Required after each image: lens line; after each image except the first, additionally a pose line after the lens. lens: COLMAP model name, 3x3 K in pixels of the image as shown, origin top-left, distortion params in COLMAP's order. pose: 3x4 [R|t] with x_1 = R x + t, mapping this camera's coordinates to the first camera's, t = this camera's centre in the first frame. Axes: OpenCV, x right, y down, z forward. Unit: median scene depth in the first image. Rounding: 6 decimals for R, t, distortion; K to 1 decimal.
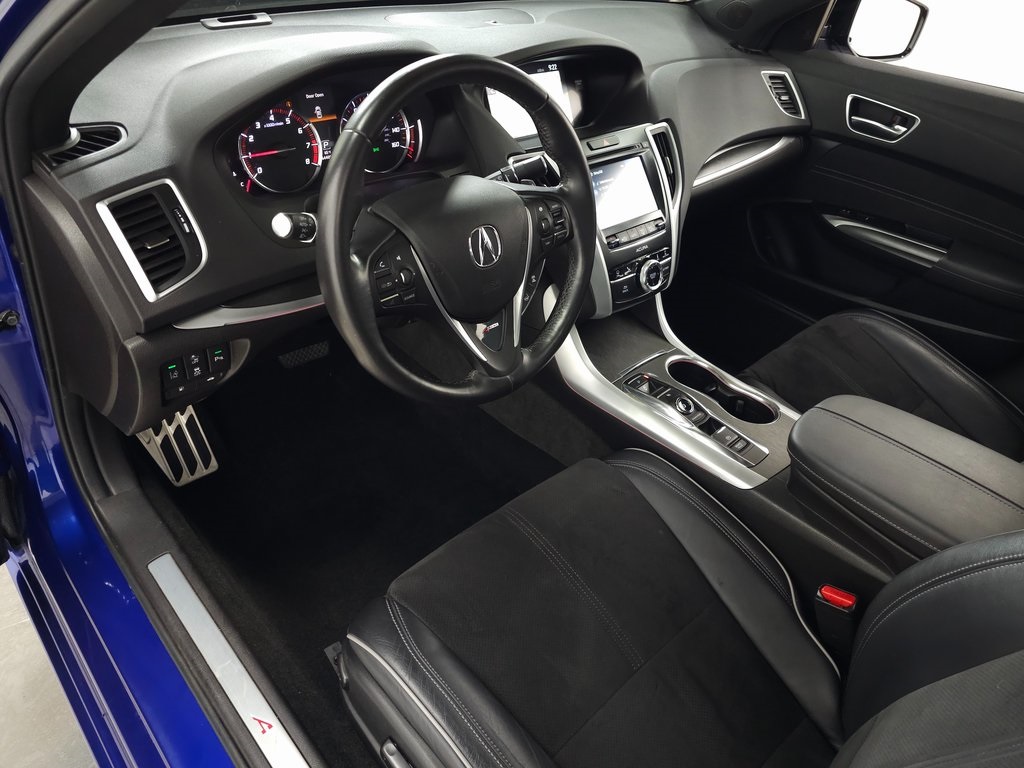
lens RADIAL K [[696.8, 0, 517.8], [0, 696.8, 384.2], [0, 0, 1]] dist [0.029569, -0.042565]
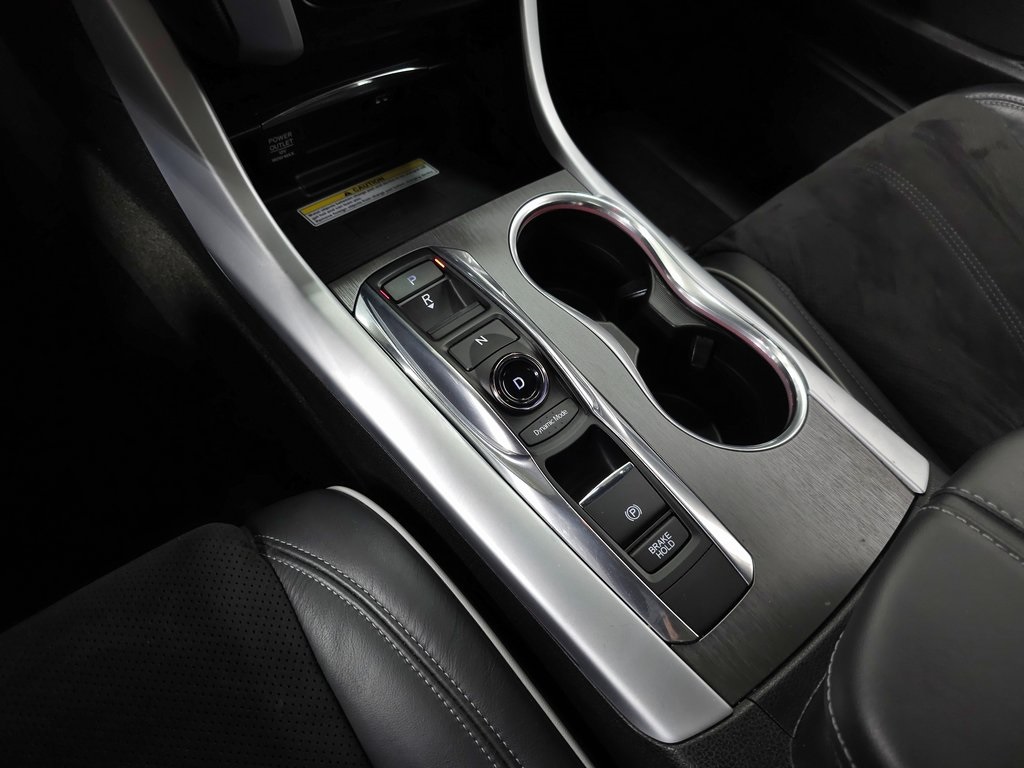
lens RADIAL K [[696.8, 0, 507.6], [0, 696.8, 384.7], [0, 0, 1]] dist [0.029569, -0.042565]
pose [[0.997576, 0.067148, 0.018262, 0.271887], [-0.069448, 0.944133, 0.322165, -0.079244], [0.004391, -0.322653, 0.946507, 0.828516]]
